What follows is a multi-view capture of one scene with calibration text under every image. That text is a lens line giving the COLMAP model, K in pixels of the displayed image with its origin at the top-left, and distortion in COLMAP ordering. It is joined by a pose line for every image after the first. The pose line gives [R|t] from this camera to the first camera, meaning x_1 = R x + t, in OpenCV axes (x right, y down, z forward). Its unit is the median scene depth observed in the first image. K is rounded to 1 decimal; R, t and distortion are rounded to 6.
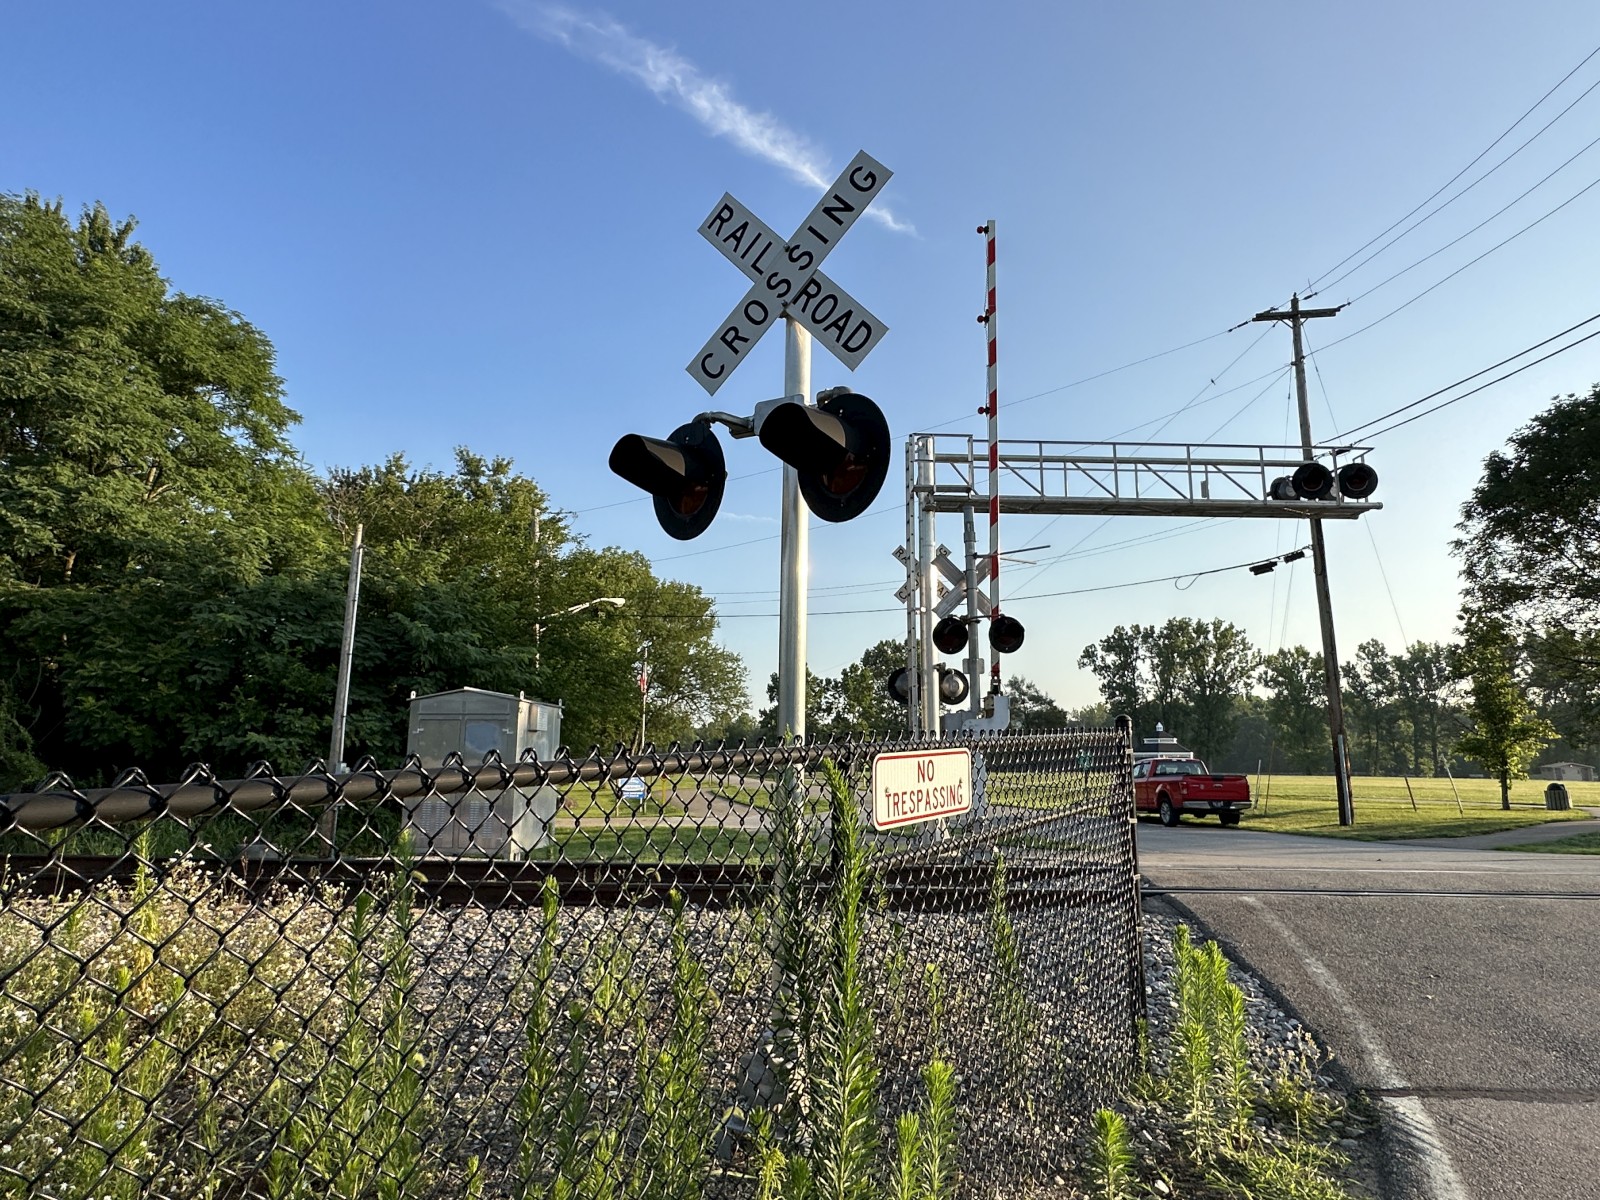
lens RADIAL K [[940.6, 0, 800.0], [0, 940.6, 600.0], [0, 0, 1]] dist [-0.000206, -0.000013]
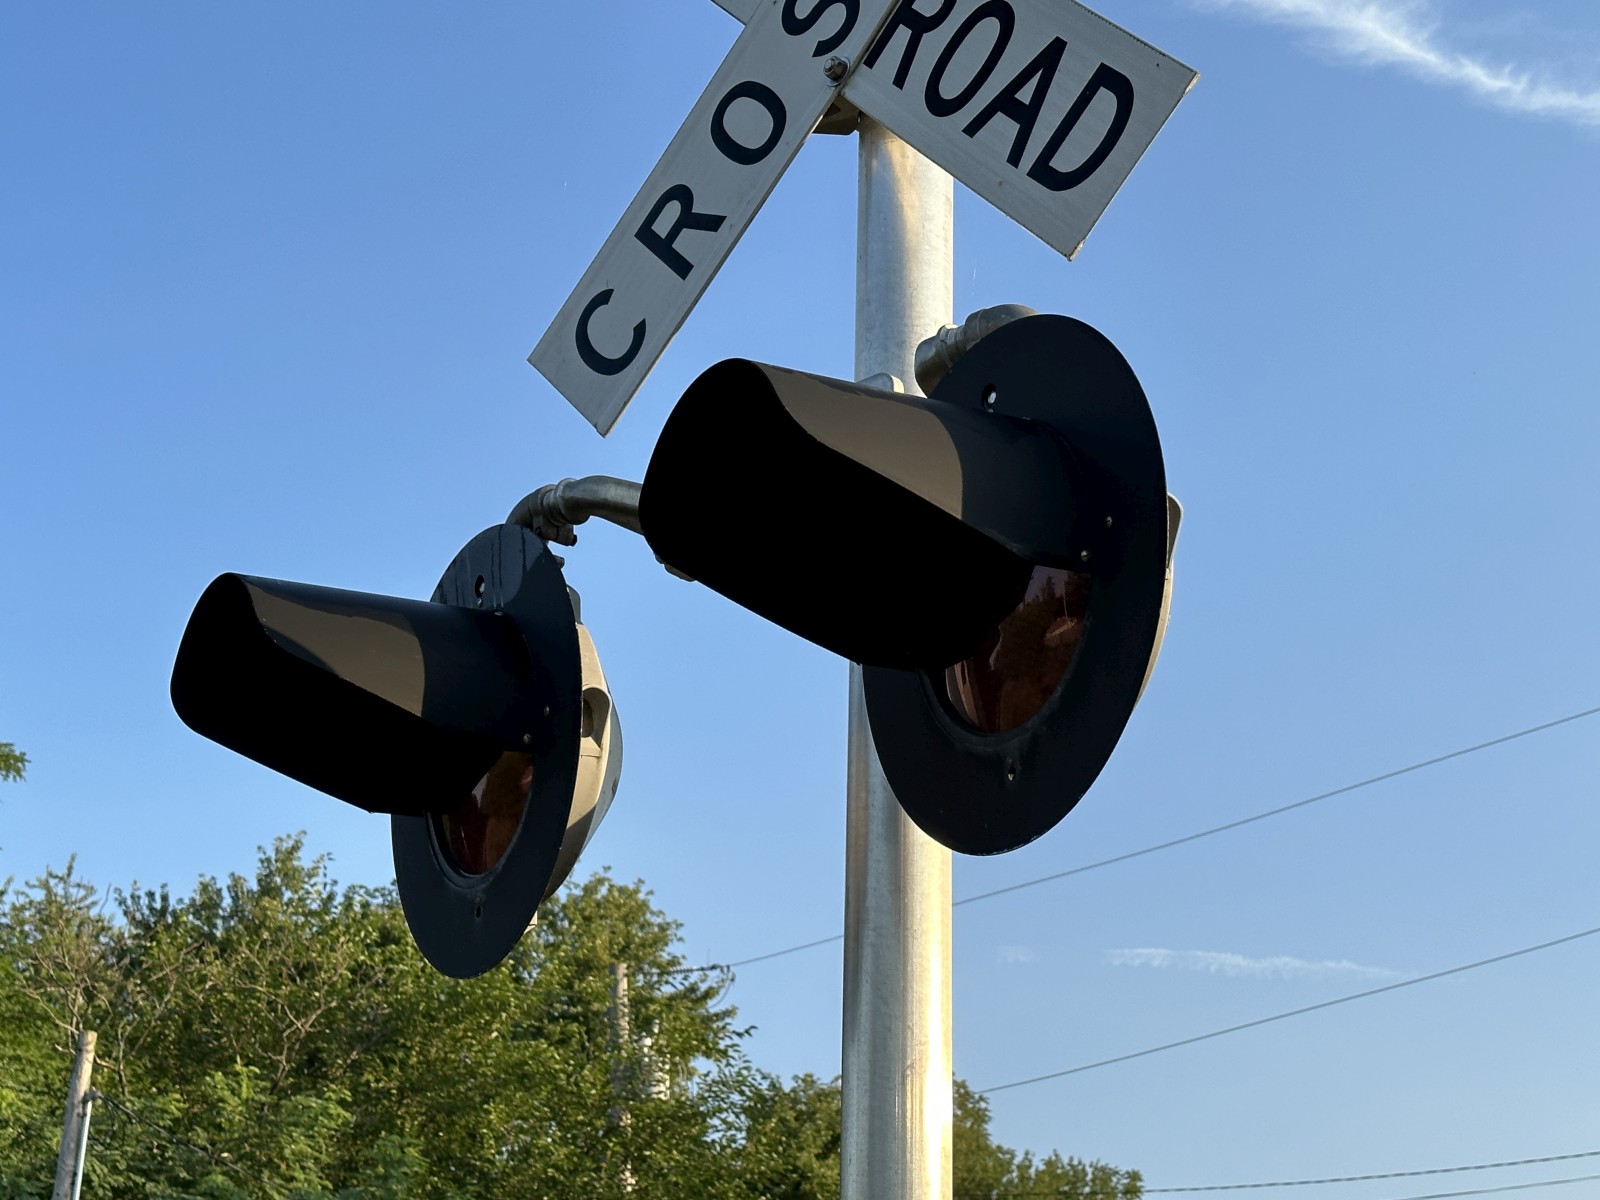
lens RADIAL K [[2585.3, 0, 800.0], [0, 2585.3, 600.0], [0, 0, 1]] dist [0.043543, 0.073942]
pose [[0.966157, -0.094325, -0.240089, 0.133943], [0.036562, 0.971424, -0.234519, 0.003662], [0.255349, 0.217804, 0.941997, 0.330220]]
